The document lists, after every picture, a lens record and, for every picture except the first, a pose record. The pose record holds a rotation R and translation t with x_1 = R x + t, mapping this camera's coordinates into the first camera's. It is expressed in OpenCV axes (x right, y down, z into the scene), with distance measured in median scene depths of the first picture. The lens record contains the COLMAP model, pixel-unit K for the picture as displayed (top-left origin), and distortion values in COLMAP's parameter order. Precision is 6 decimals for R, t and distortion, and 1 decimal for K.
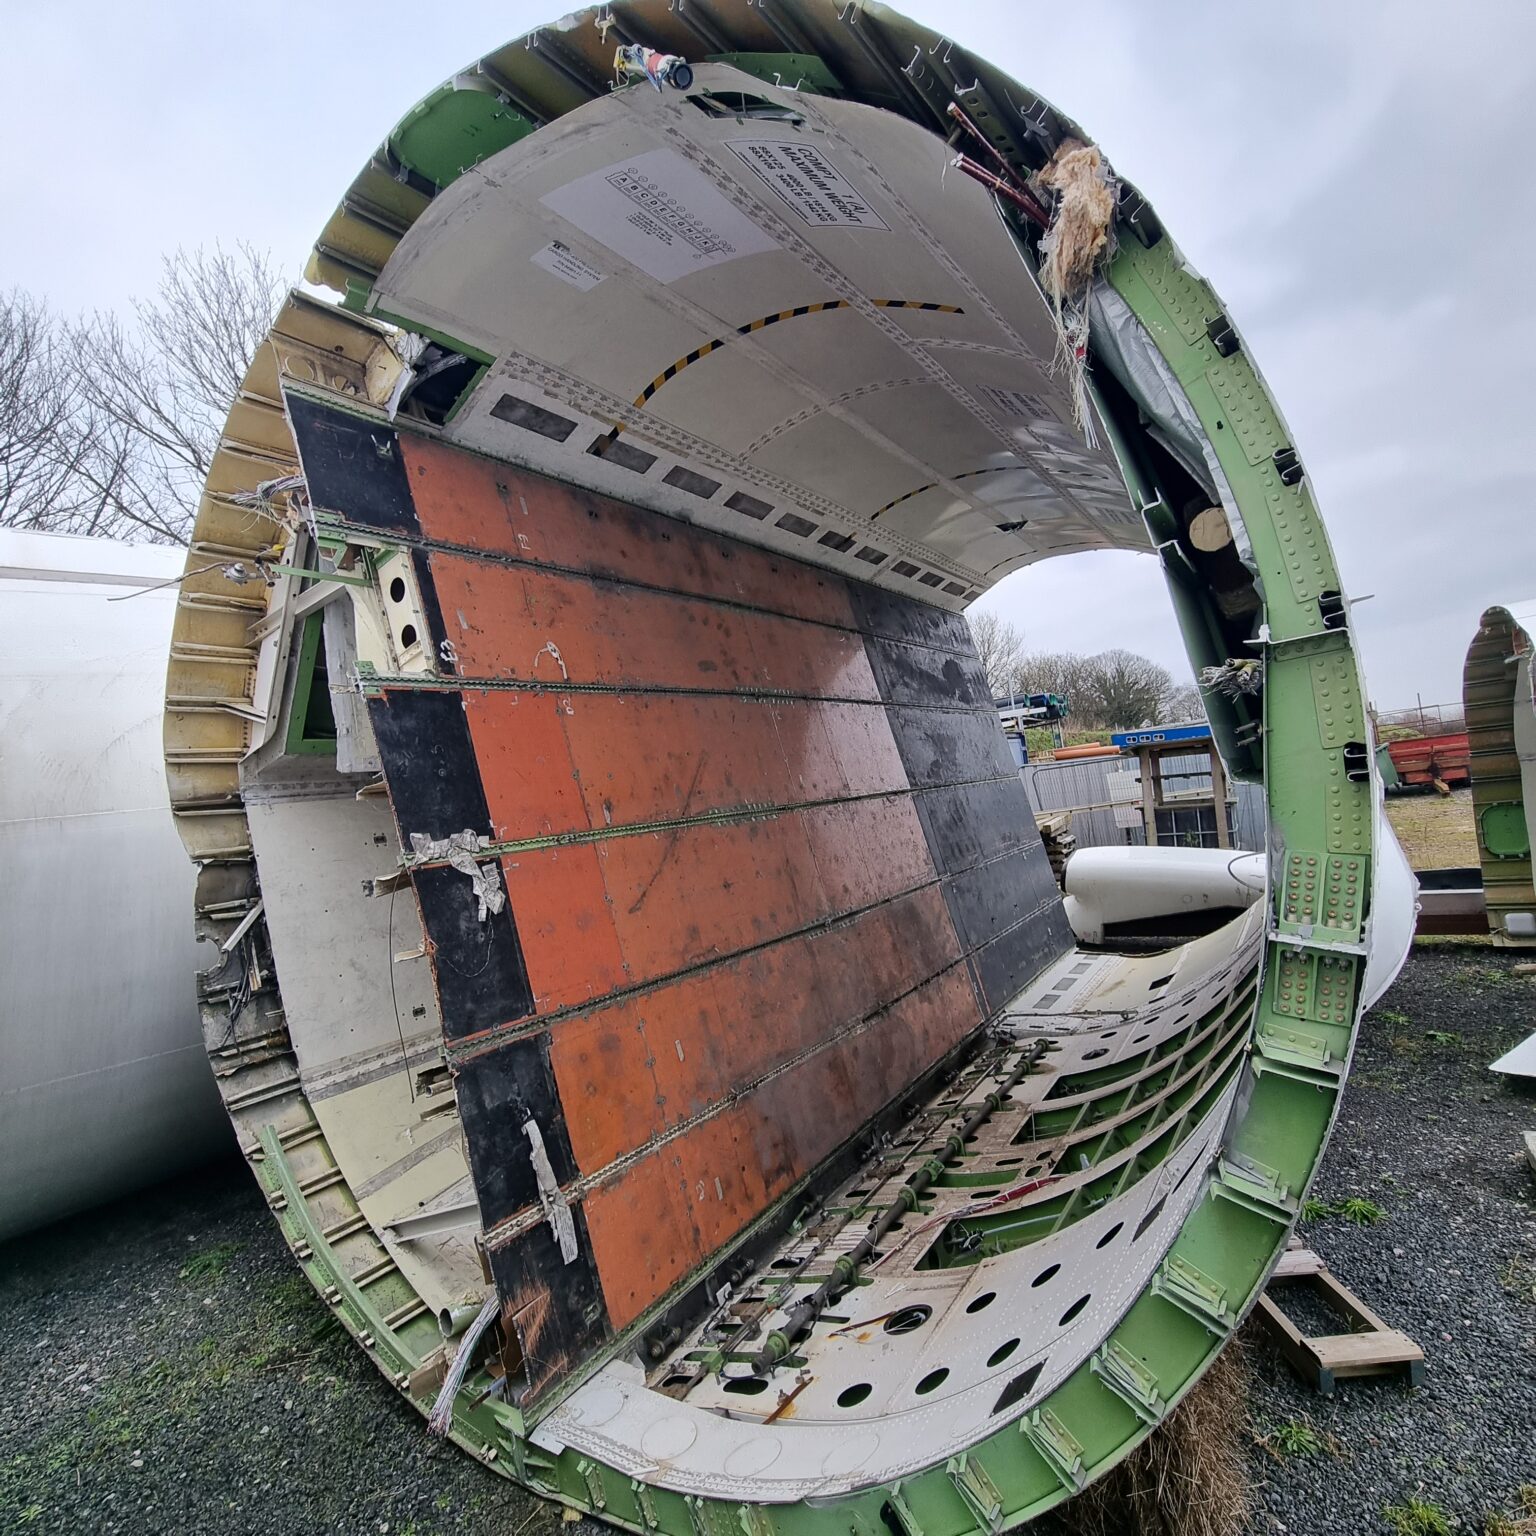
lens RADIAL K [[818.2, 0, 767.5], [0, 818.2, 770.5], [0, 0, 1]] dist [0.022393, 0.000136]
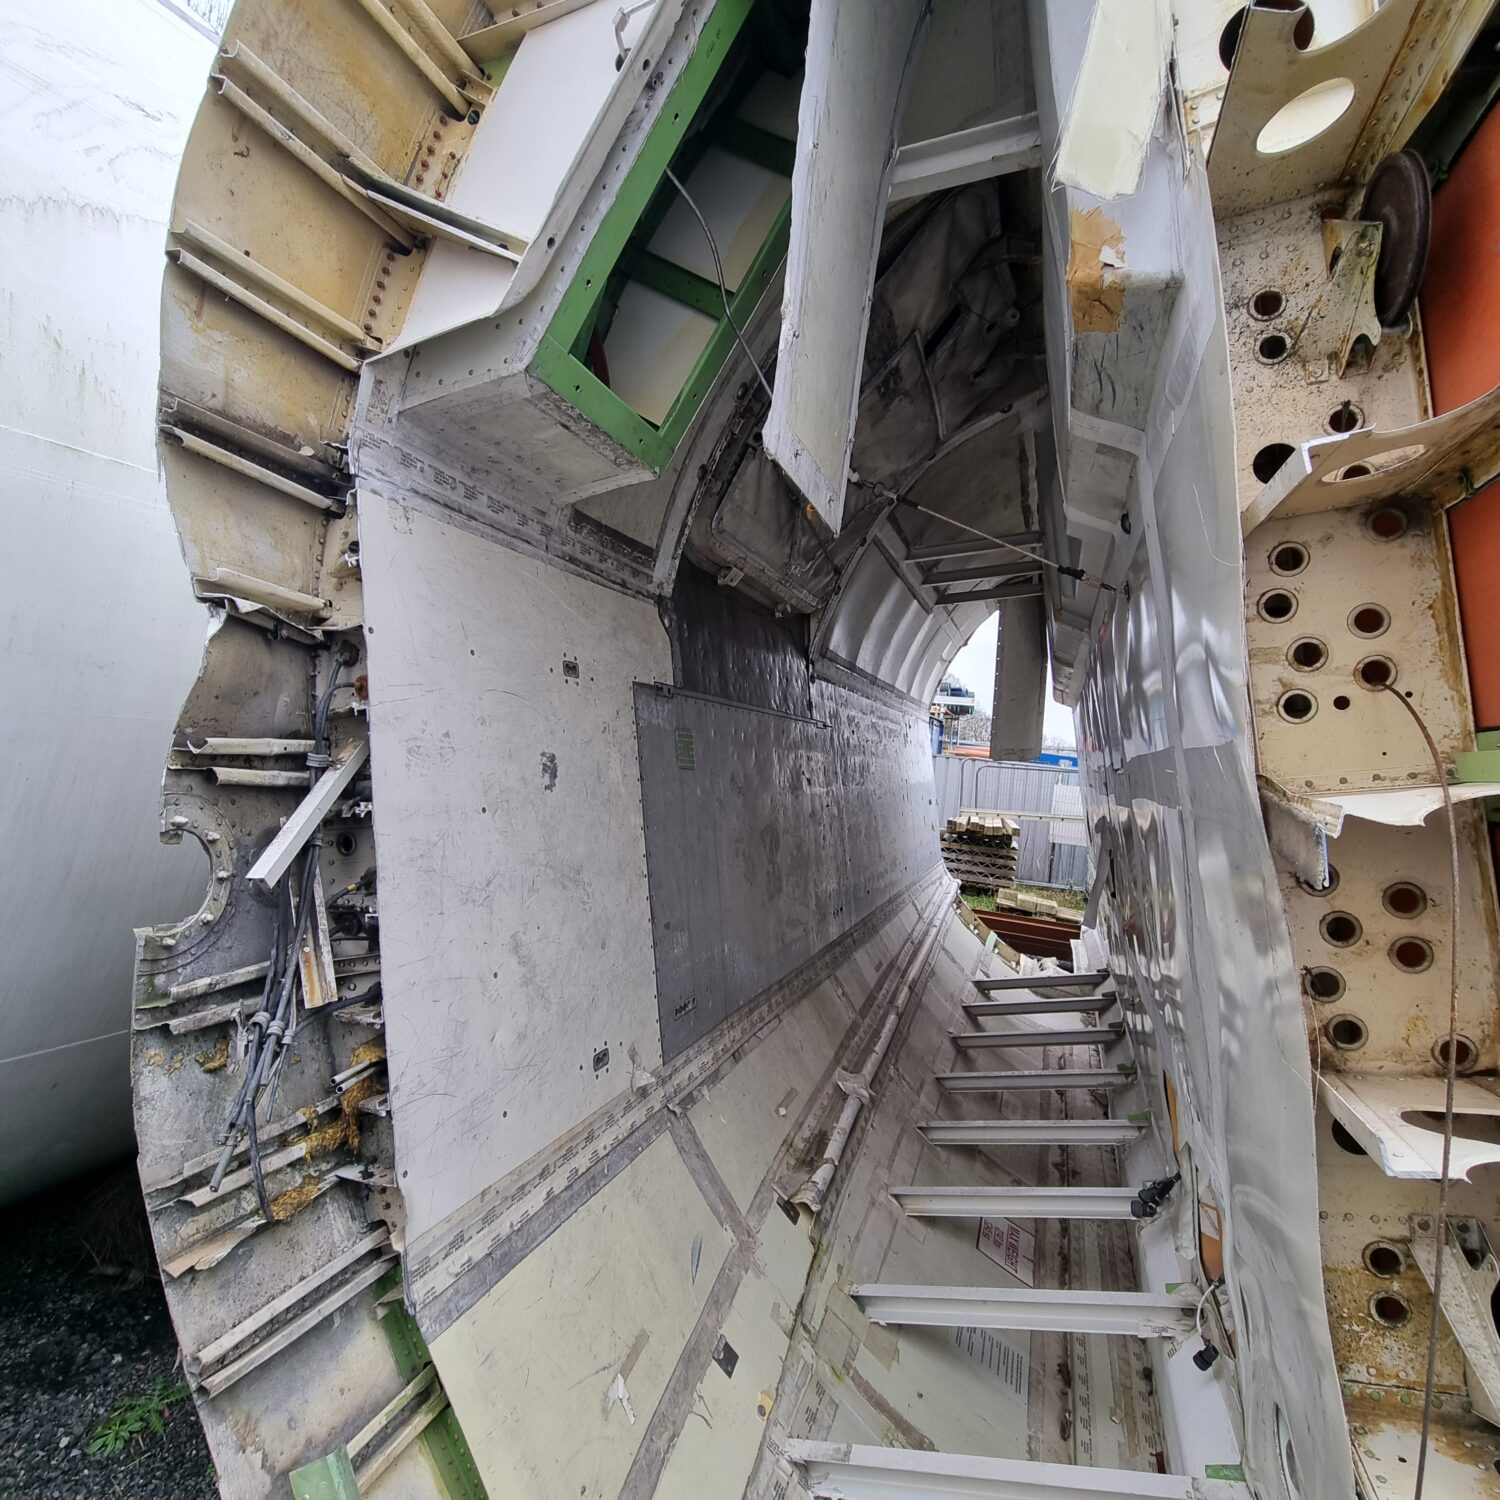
lens RADIAL K [[799.0, 0, 750.8], [0, 799.0, 750.4], [0, 0, 1]] dist [0.022393, 0.000136]
pose [[0.945061, 0.207776, 0.252365, -0.552795], [-0.216734, 0.976199, 0.007909, 0.118660], [-0.244715, -0.062170, 0.967600, 0.632391]]
